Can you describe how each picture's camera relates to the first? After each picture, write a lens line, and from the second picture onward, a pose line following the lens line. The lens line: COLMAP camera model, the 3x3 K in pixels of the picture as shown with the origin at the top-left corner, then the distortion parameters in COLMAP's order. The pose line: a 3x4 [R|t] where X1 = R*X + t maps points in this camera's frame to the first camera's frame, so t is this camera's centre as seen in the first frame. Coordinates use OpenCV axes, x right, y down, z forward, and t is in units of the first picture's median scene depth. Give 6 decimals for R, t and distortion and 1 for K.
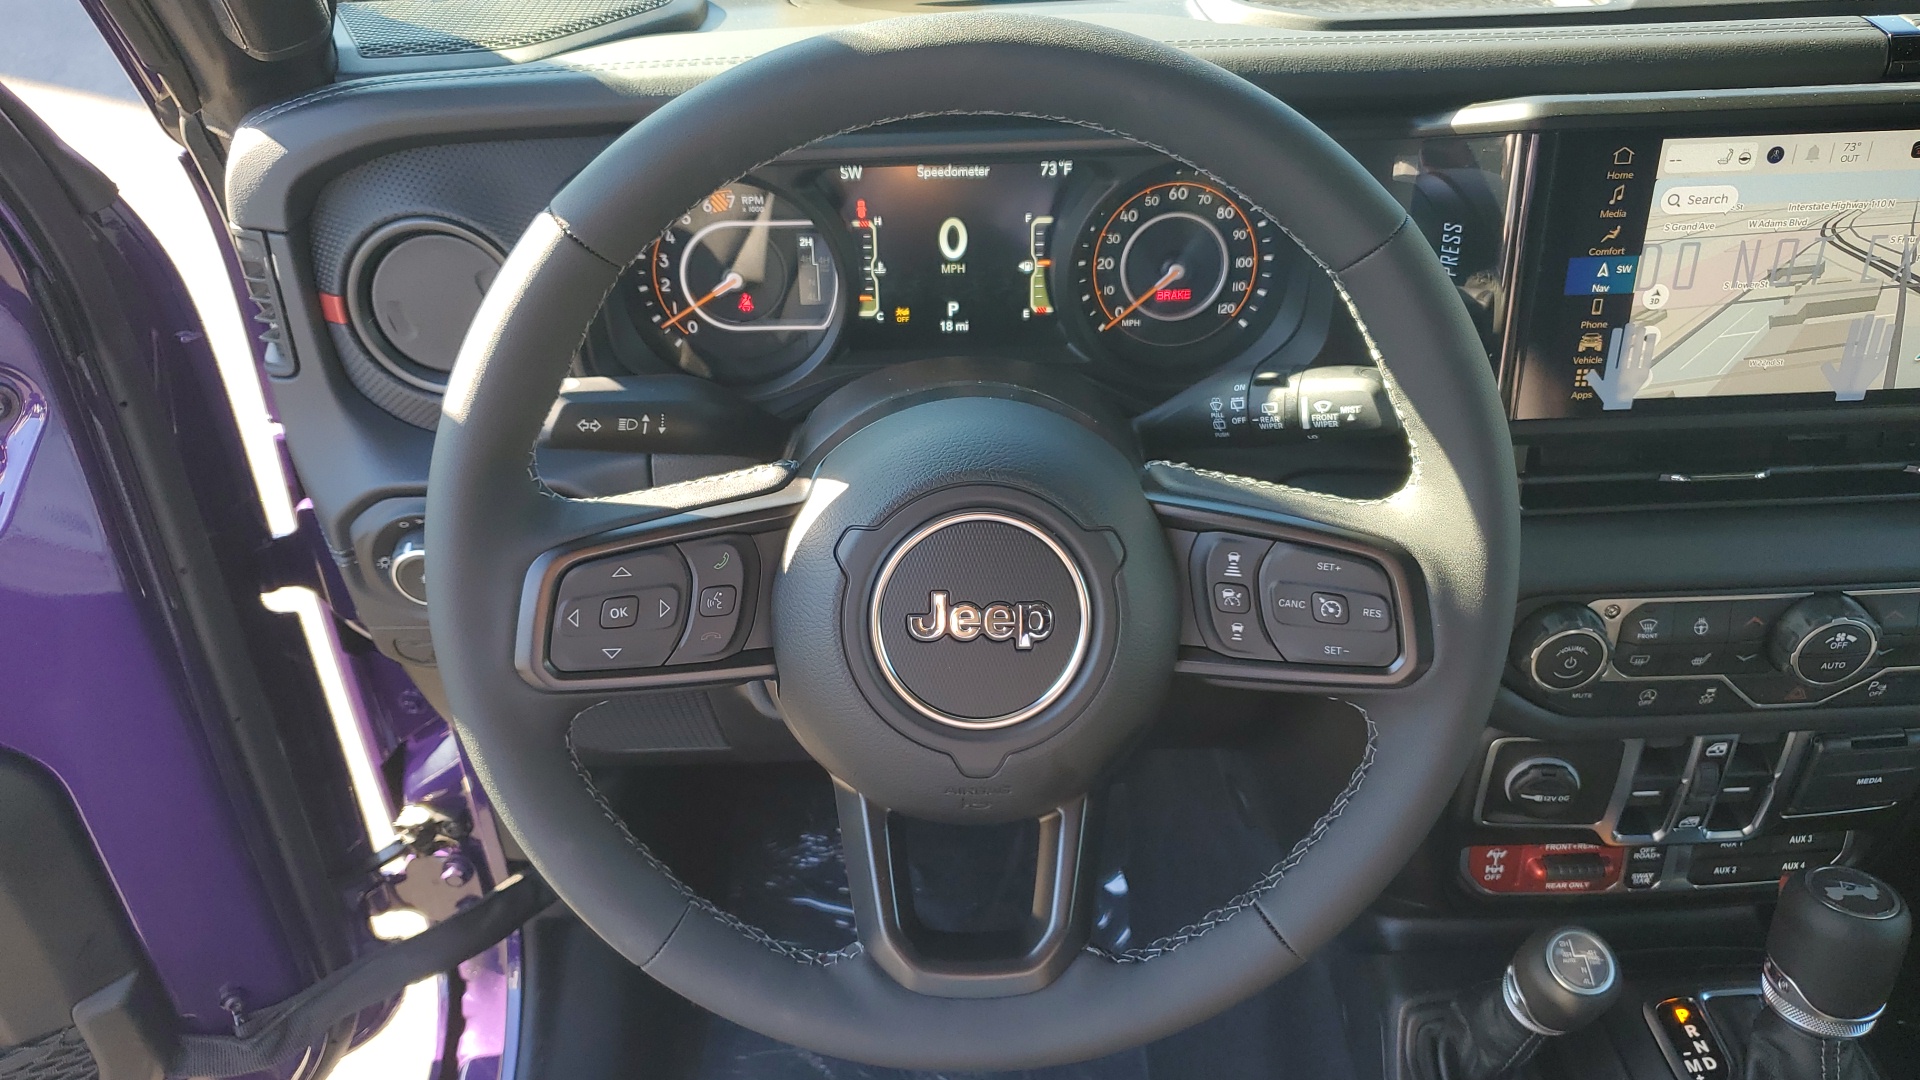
lens RADIAL K [[1517.5, 0, 954.9], [0, 1517.5, 525.5], [0, 0, 1]] dist [0.034325, -0.039828]
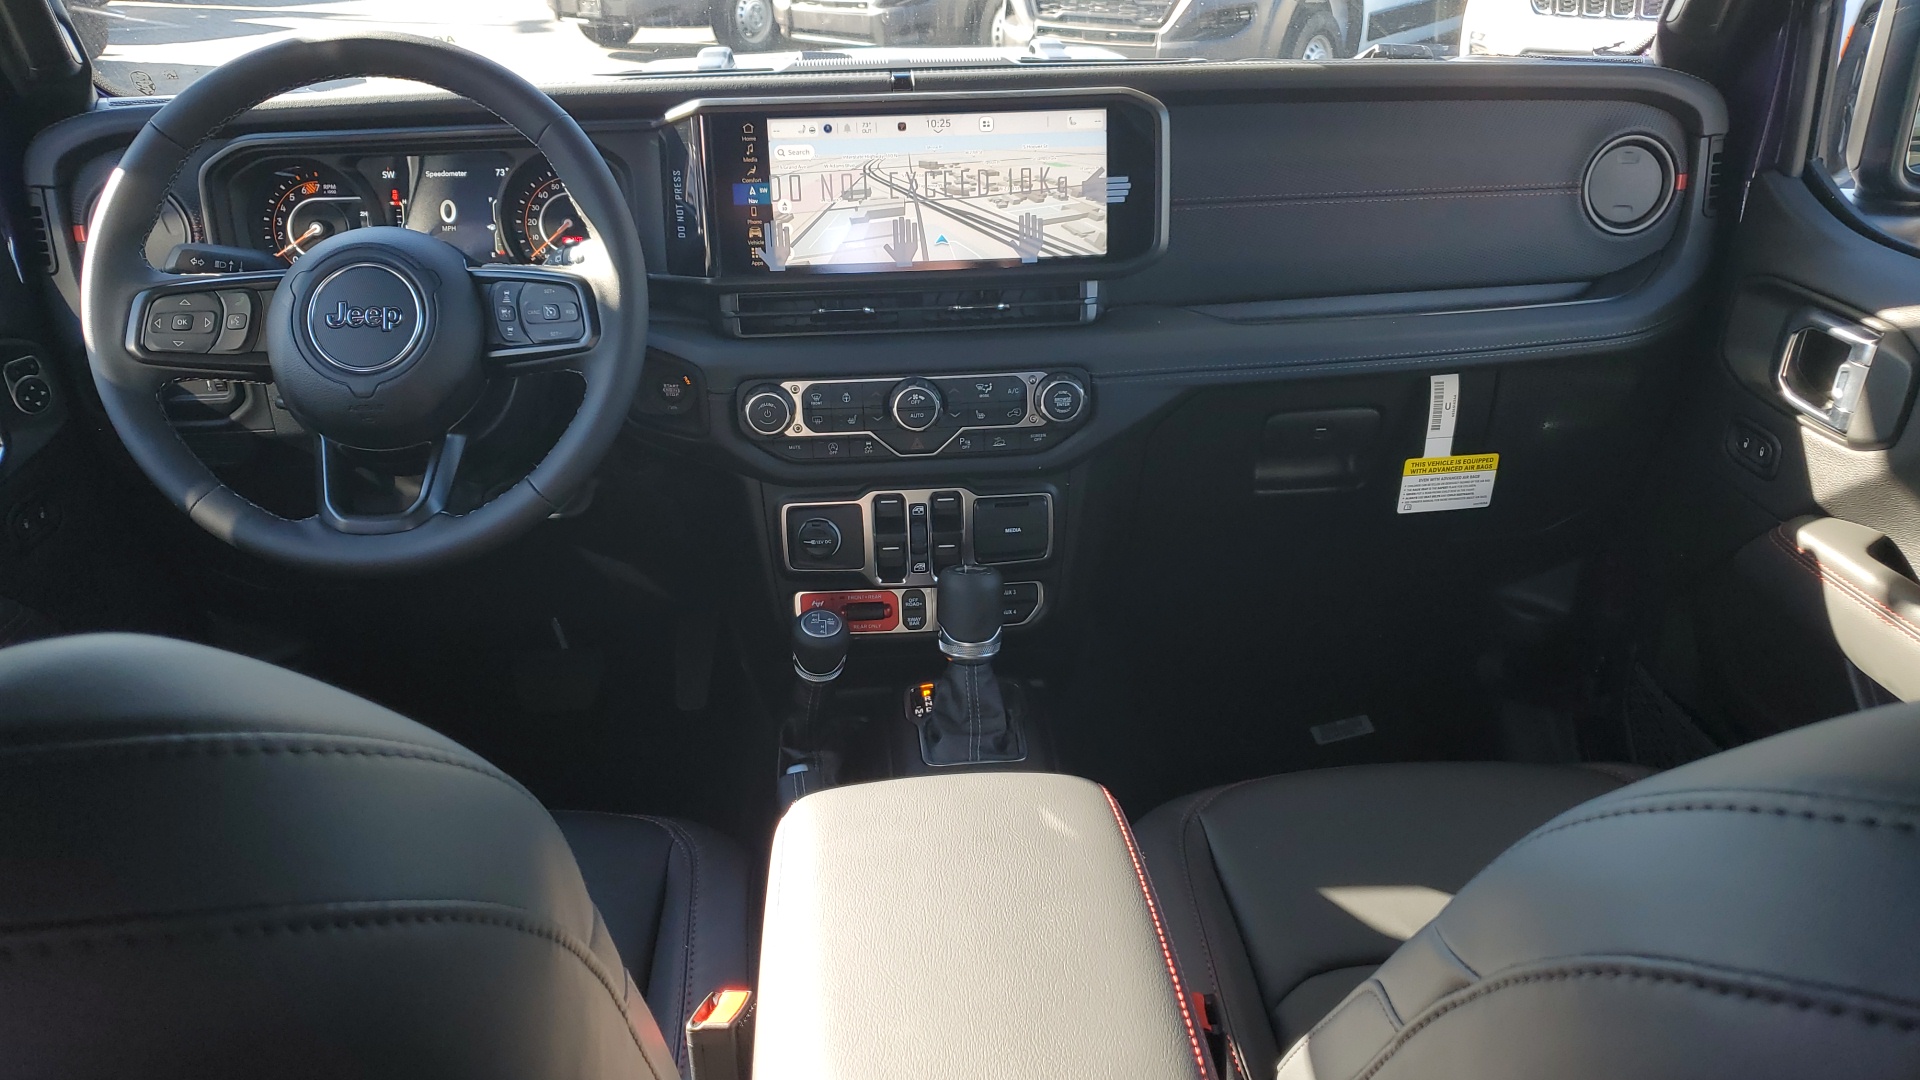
lens RADIAL K [[1517.5, 0, 974.2], [0, 1517.5, 584.8], [0, 0, 1]] dist [0.034325, -0.039828]
pose [[0.999343, -0.017002, 0.032003, 0.553890], [0.023394, 0.977123, -0.211386, 0.634591], [-0.027676, 0.211995, 0.976879, -0.672039]]
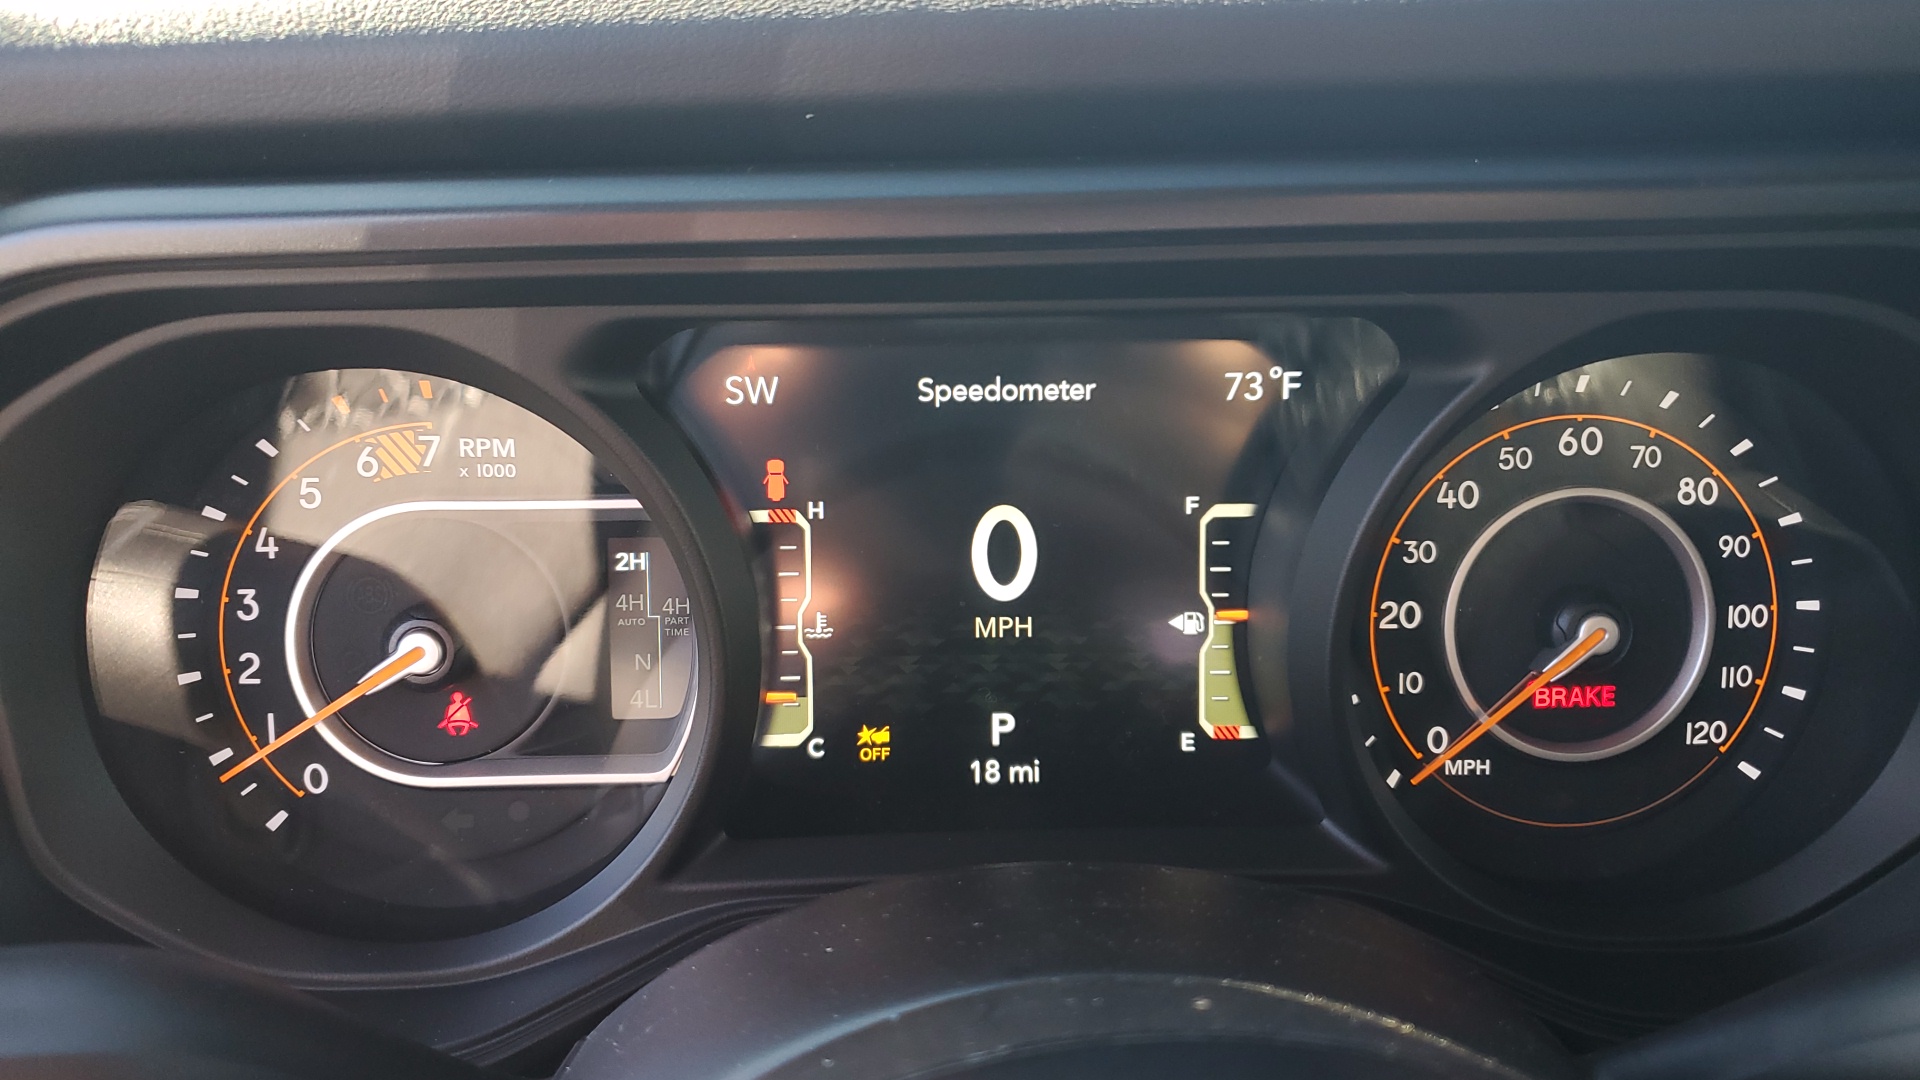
lens RADIAL K [[1517.5, 0, 962.7], [0, 1517.5, 547.7], [0, 0, 1]] dist [0.034325, -0.039828]
pose [[0.999766, 0.006046, 0.020764, -0.020591], [-0.000792, 0.969725, -0.244197, -0.094122], [-0.021612, 0.244124, 0.969503, 0.621080]]
